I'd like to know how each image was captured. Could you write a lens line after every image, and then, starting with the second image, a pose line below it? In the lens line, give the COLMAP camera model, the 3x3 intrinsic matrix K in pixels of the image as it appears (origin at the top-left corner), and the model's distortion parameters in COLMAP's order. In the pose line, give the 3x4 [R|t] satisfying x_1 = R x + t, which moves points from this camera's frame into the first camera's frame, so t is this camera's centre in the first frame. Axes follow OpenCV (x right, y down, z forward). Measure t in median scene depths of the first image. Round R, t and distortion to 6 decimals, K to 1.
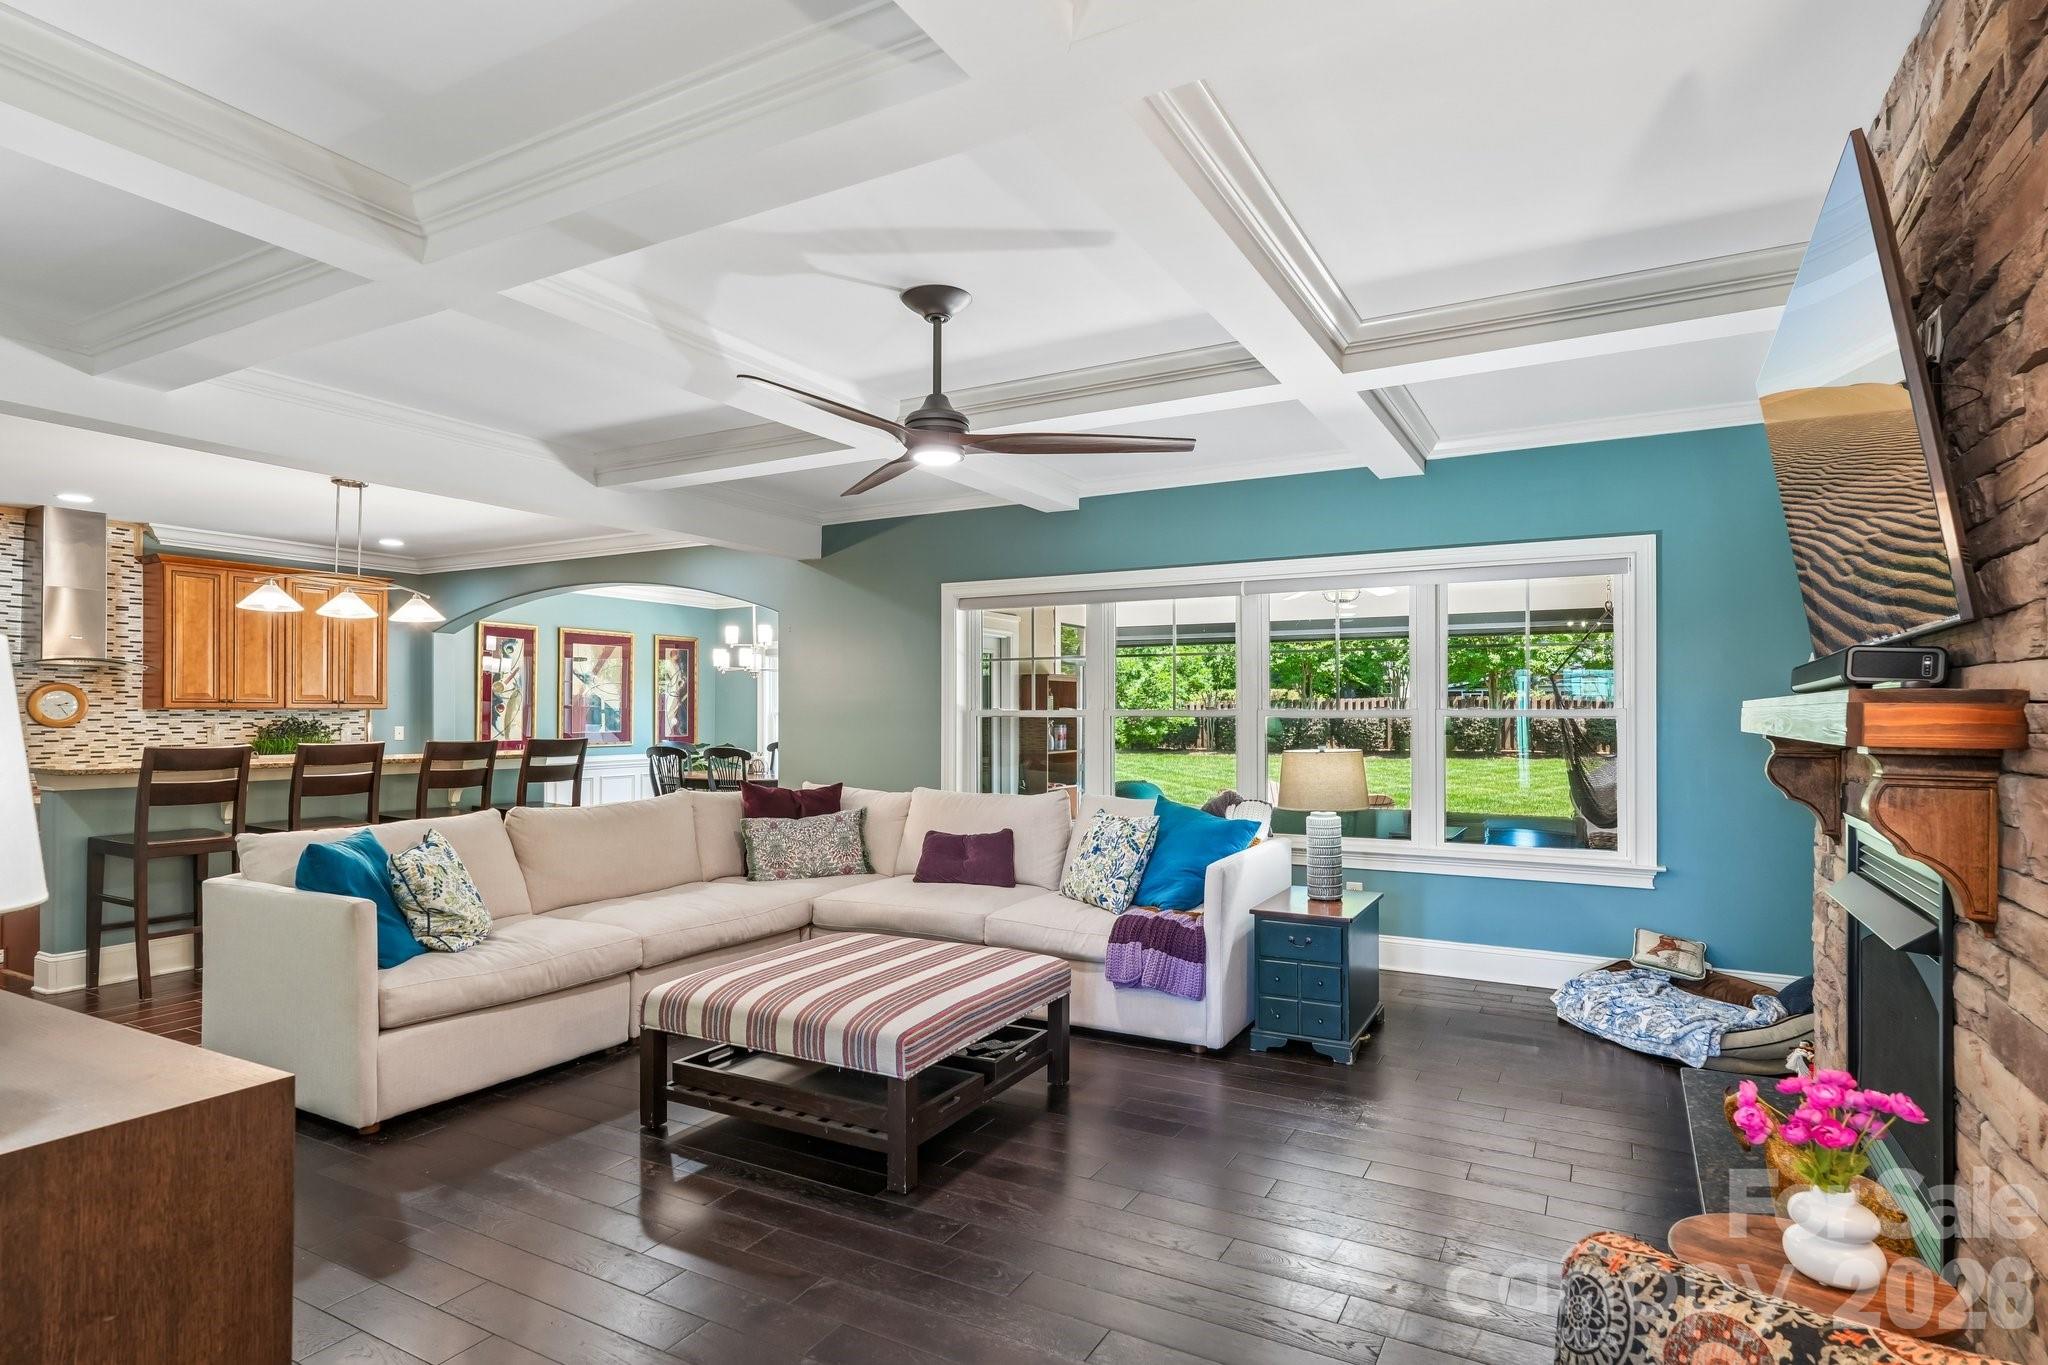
lens RADIAL K [[1026.9, 0, 1081.8], [0, 1026.9, 703.2], [0, 0, 1]] dist [0.003431, -0.001056]
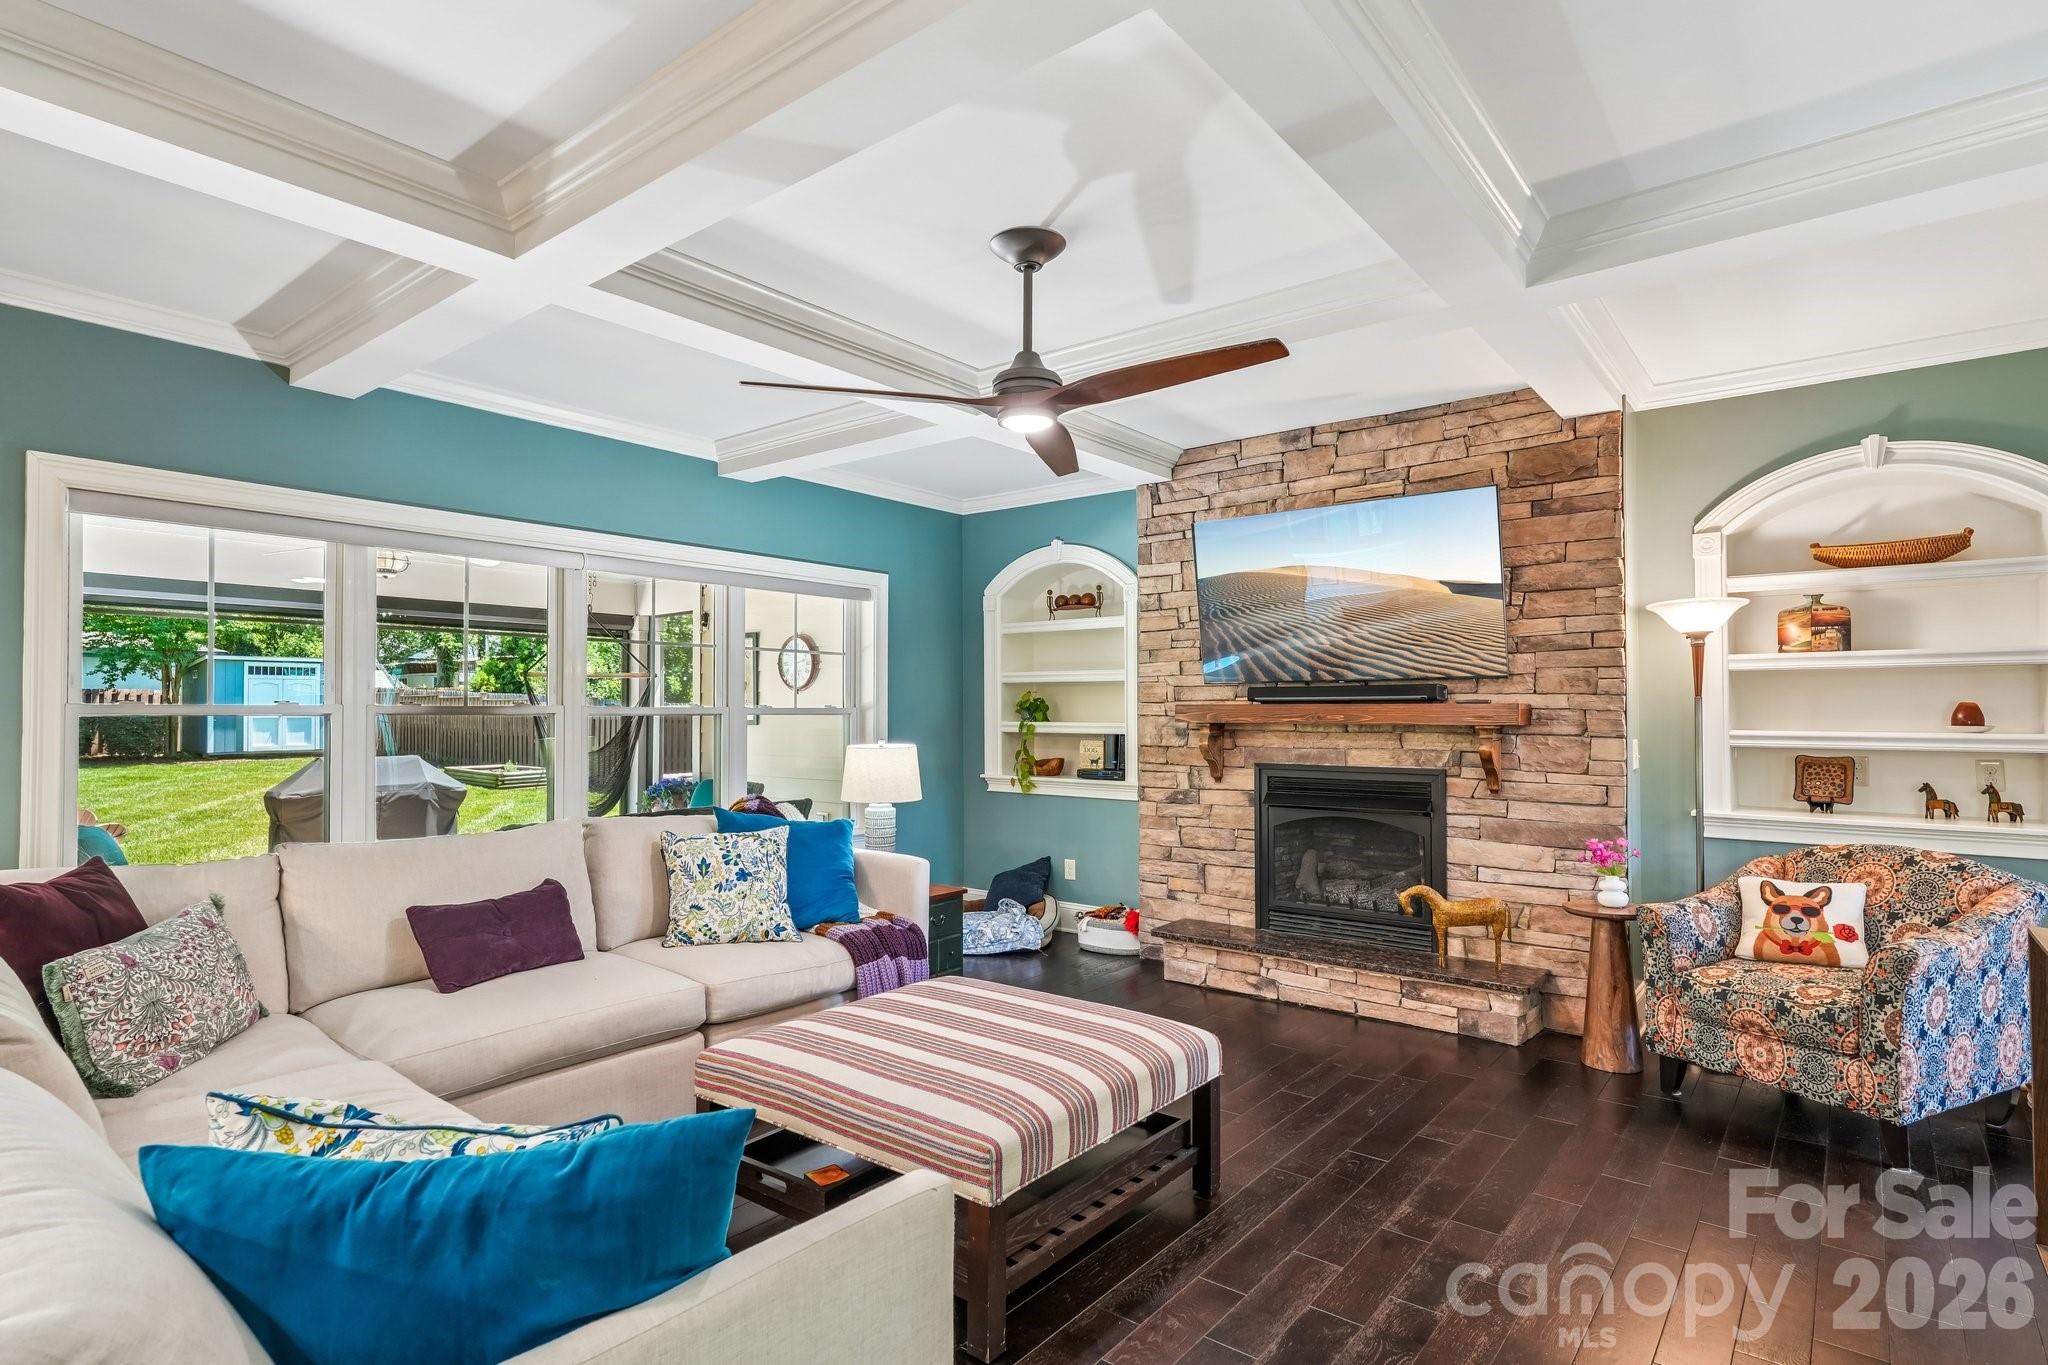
lens RADIAL K [[1026.9, 0, 1004.8], [0, 1026.9, 696.5], [0, 0, 1]] dist [0.003431, -0.001056]
pose [[0.235798, 0.014577, 0.971693, -0.498755], [-0.015464, 0.999817, -0.011246, 0.002751], [-0.971679, -0.012375, 0.235980, 0.402211]]
